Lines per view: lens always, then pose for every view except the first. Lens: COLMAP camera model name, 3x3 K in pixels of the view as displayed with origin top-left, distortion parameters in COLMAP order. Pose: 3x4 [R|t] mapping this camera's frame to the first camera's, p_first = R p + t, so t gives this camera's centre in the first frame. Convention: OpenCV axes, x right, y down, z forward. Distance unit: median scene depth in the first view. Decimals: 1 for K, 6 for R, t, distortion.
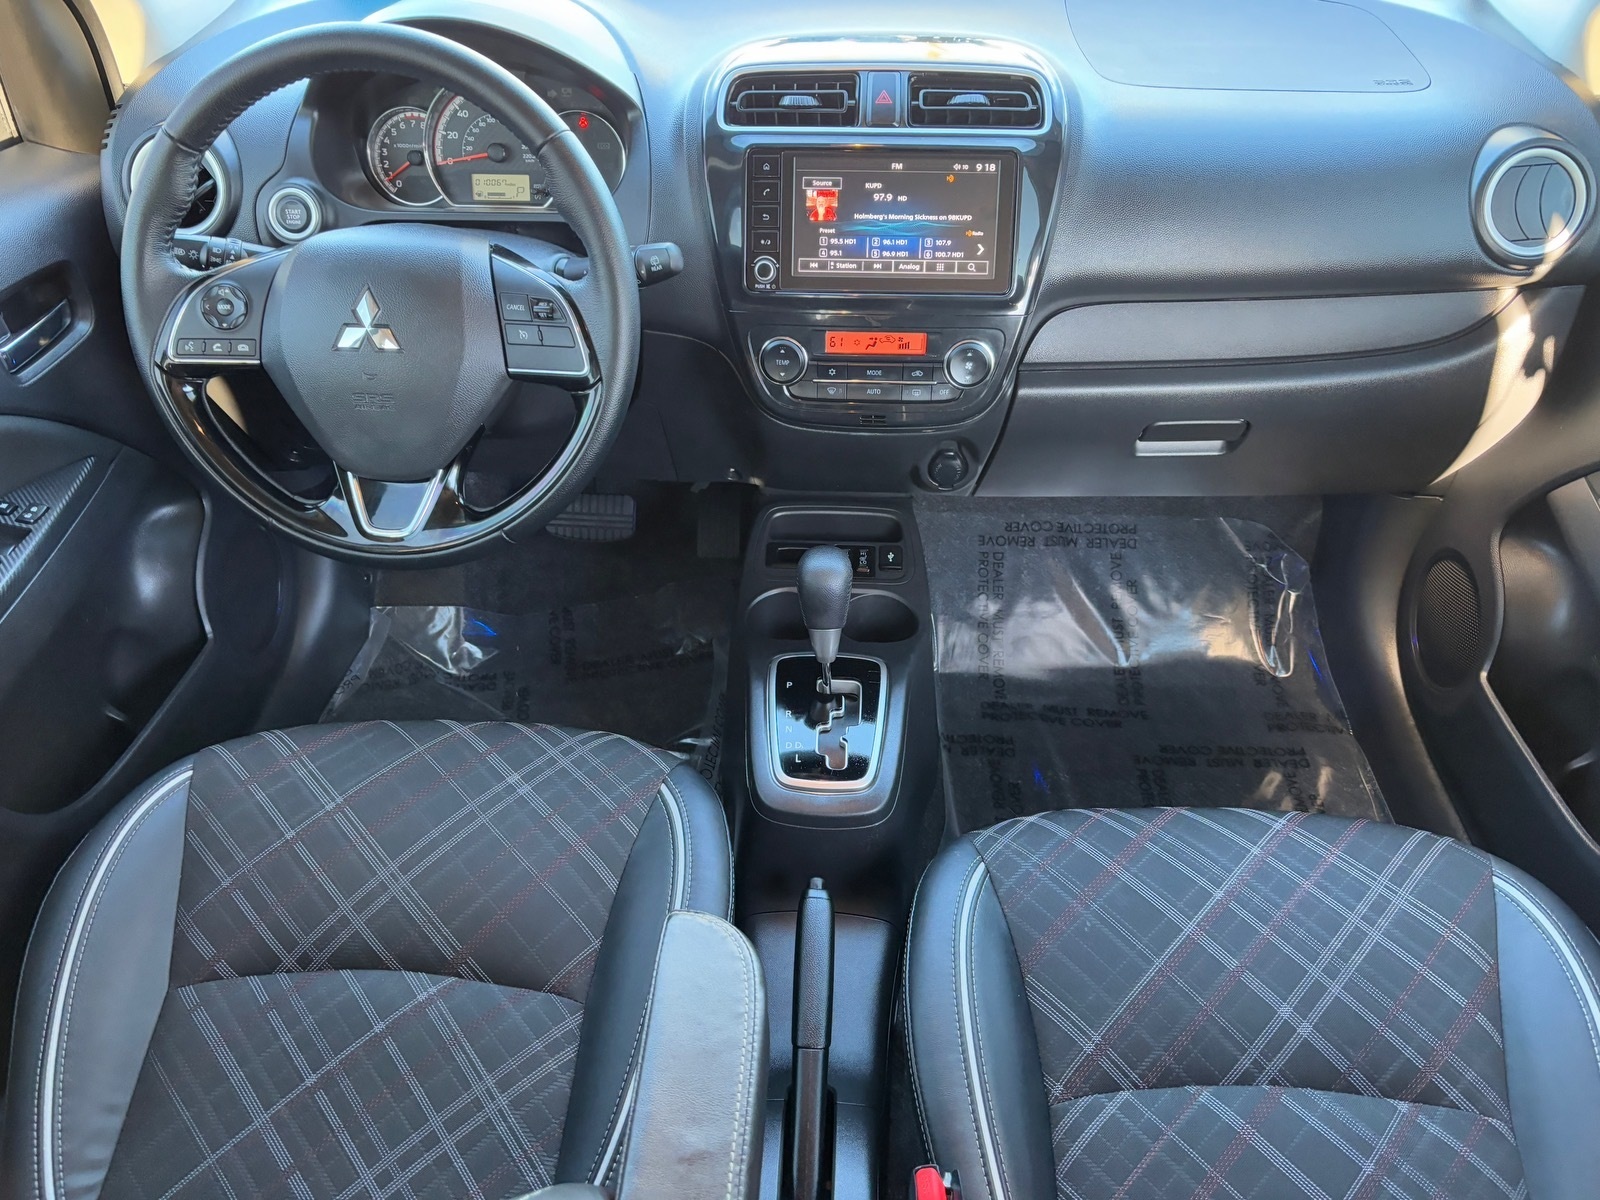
lens RADIAL K [[1227.4, 0, 792.2], [0, 1227.4, 611.0], [0, 0, 1]] dist [0.027955, -0.036828]
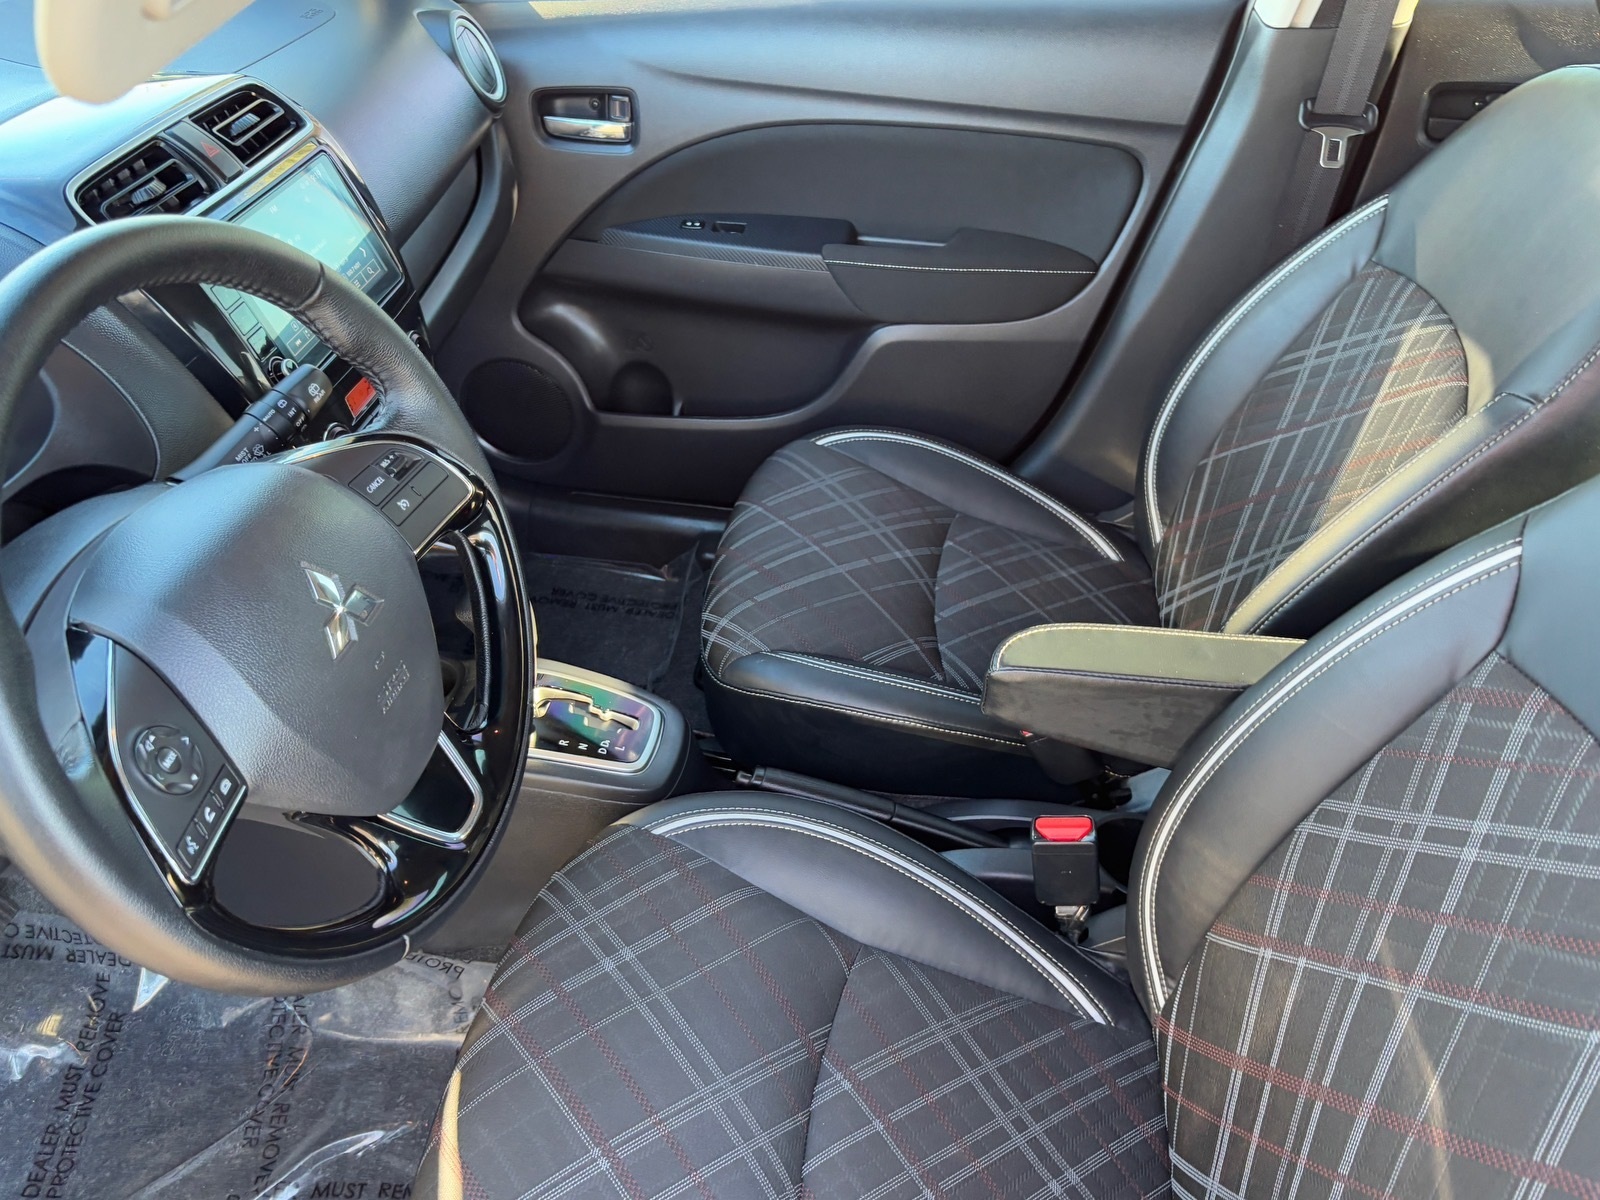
lens RADIAL K [[1317.2, 0, 800.5], [0, 1317.2, 612.6], [0, 0, 1]] dist [0.043105, -0.058673]
pose [[0.081668, -0.599322, 0.796331, -0.801155], [0.600689, 0.667174, 0.440514, -0.348920], [-0.795301, 0.442371, 0.414492, 0.413024]]
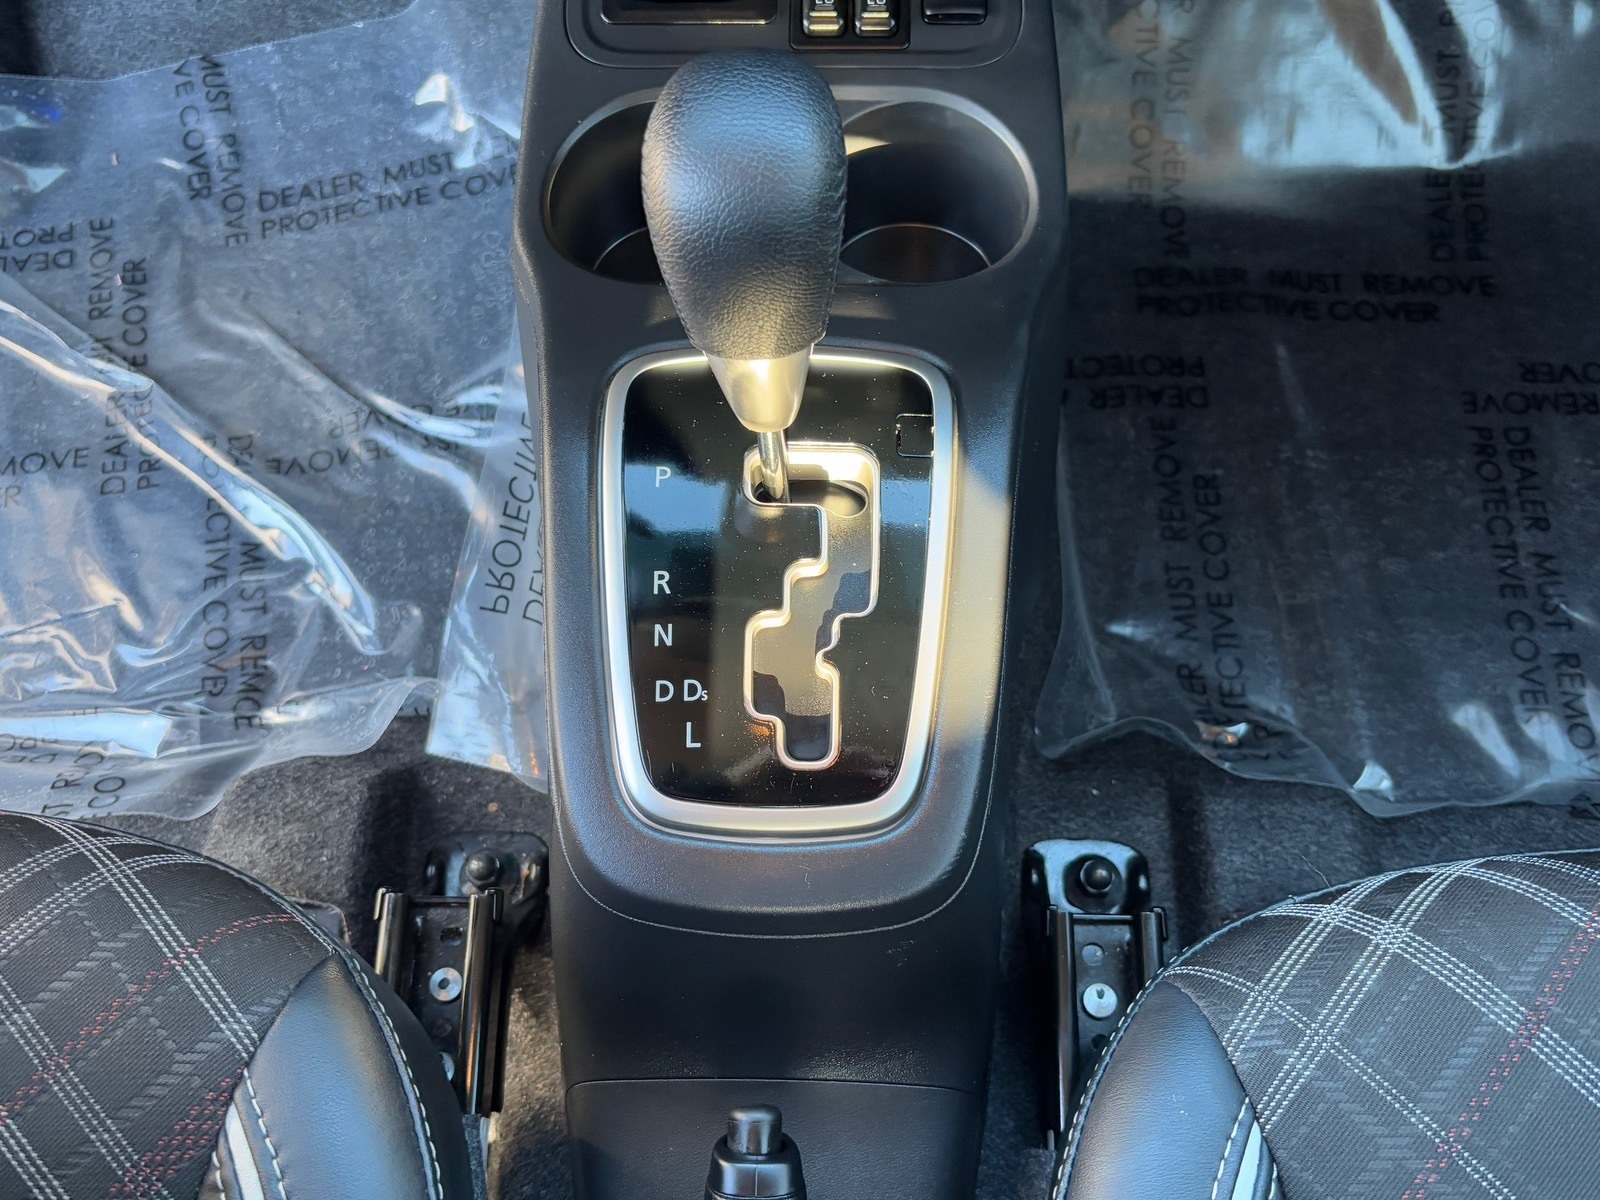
lens RADIAL K [[1482.8, 0, 793.7], [0, 1482.8, 635.0], [0, 0, 1]] dist [-0.001976, 0.000000]
pose [[0.999354, -0.035916, -0.001032, 0.036295], [0.032394, 0.888177, 0.458358, -0.091950], [-0.015546, -0.458096, 0.888767, 0.683938]]
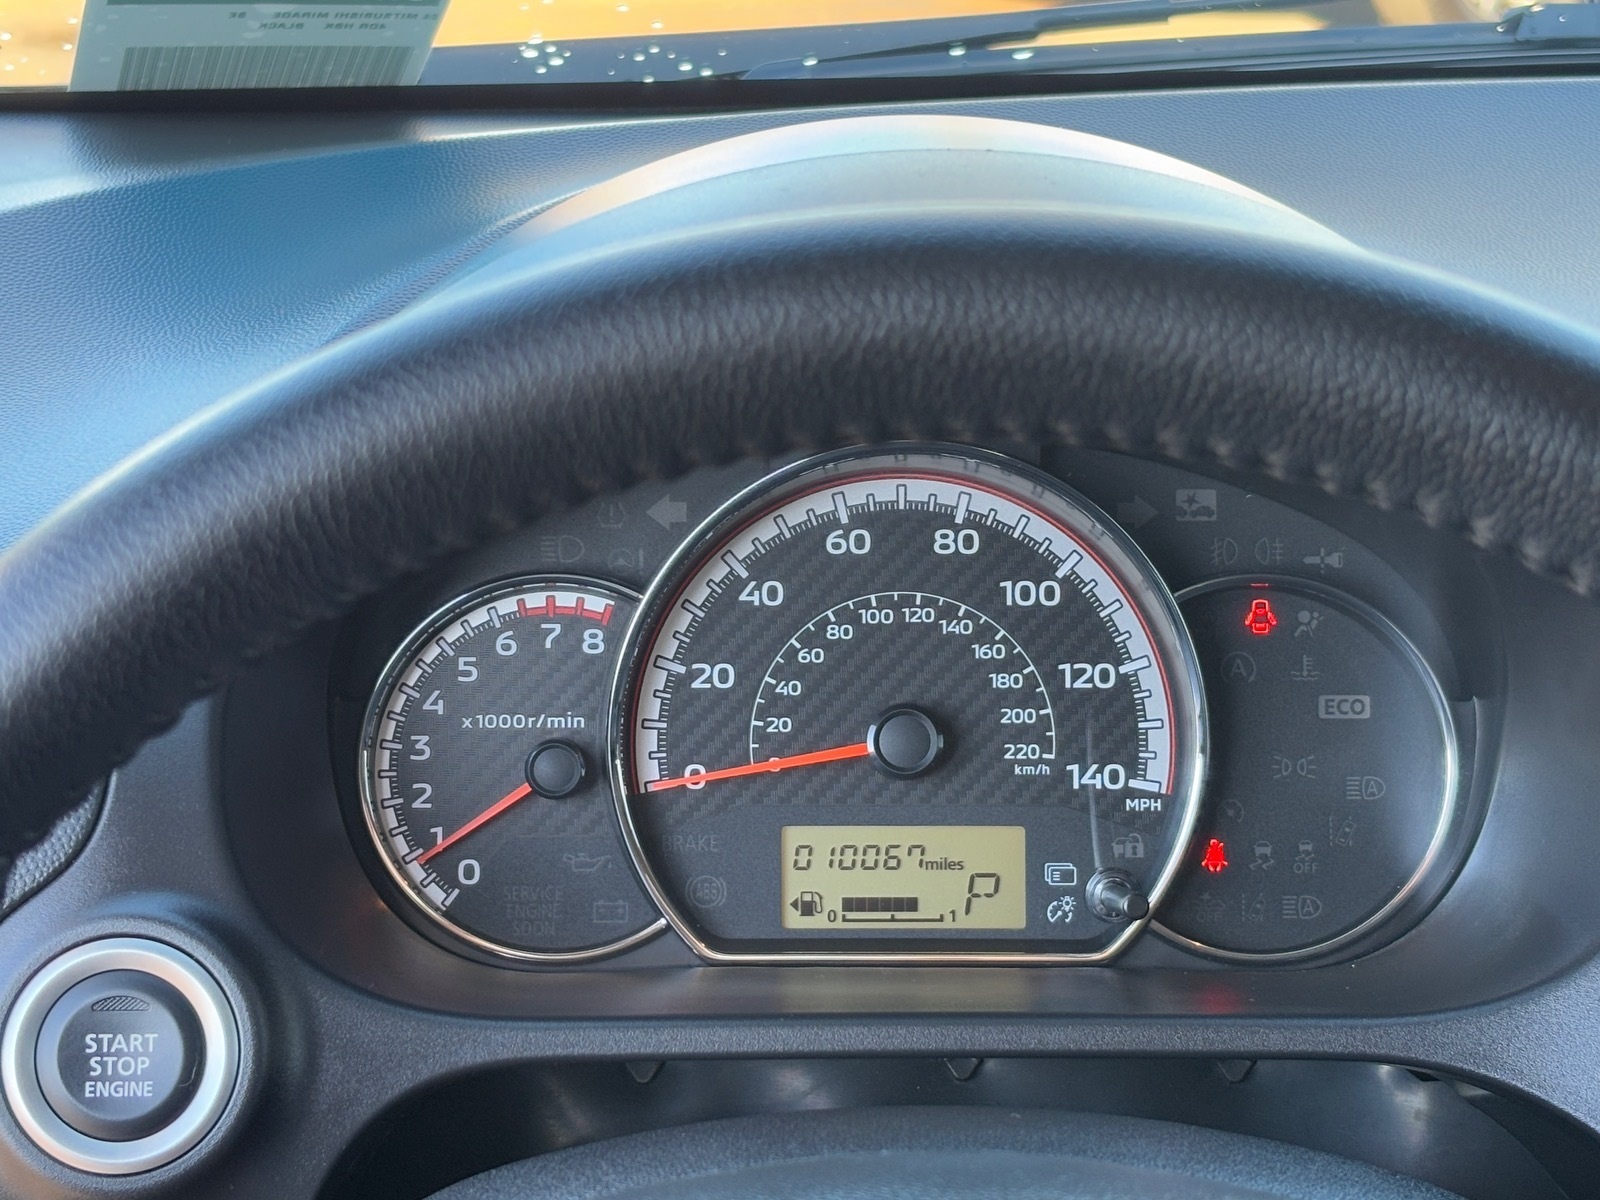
lens RADIAL K [[3113.3, 0, 762.9], [0, 3113.3, 578.1], [0, 0, 1]] dist [0.195027, 0.000000]
pose [[0.997325, -0.015367, 0.071456, -0.345813], [0.039923, 0.933454, -0.356469, -0.207912], [-0.061223, 0.358368, 0.931571, 0.473335]]
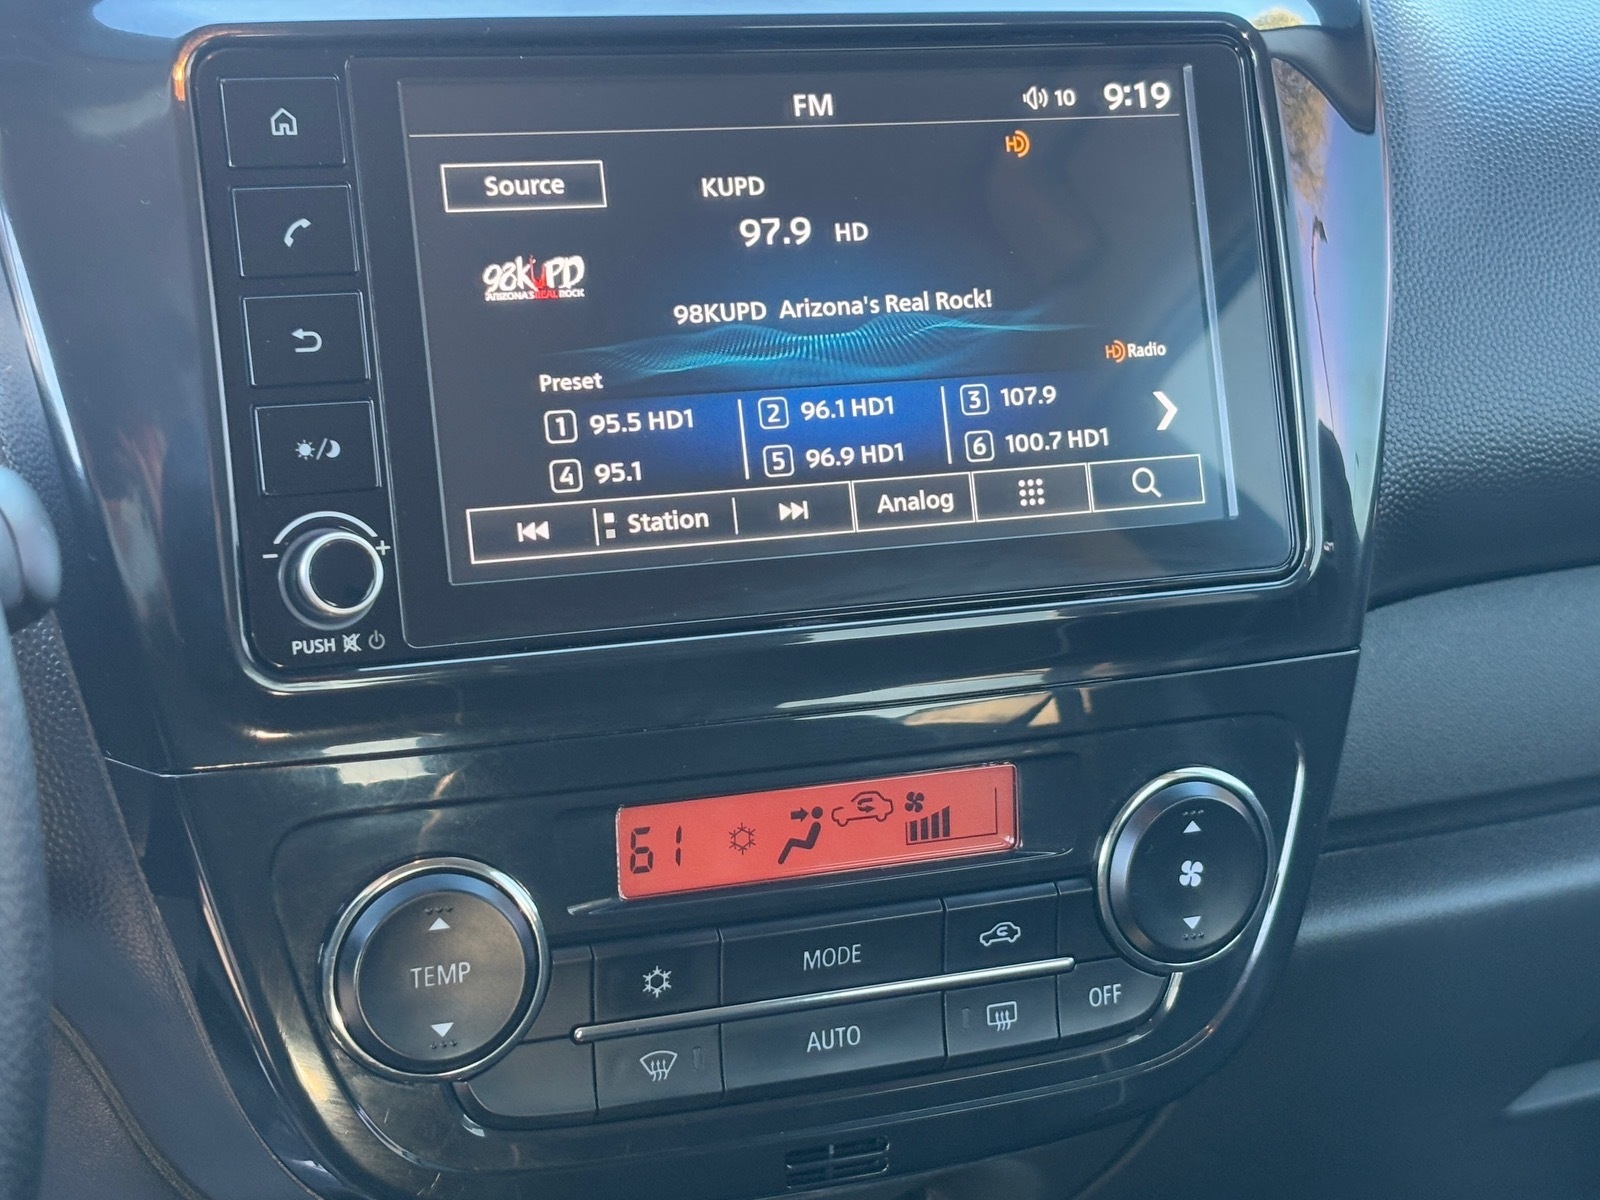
lens RADIAL K [[3113.3, 0, 789.9], [0, 3113.3, 584.2], [0, 0, 1]] dist [0.195027, 0.000000]
pose [[0.890395, -0.095596, 0.445037, -0.191720], [0.217584, 0.948152, -0.231657, -0.129366], [-0.399817, 0.303100, 0.865030, 0.489129]]
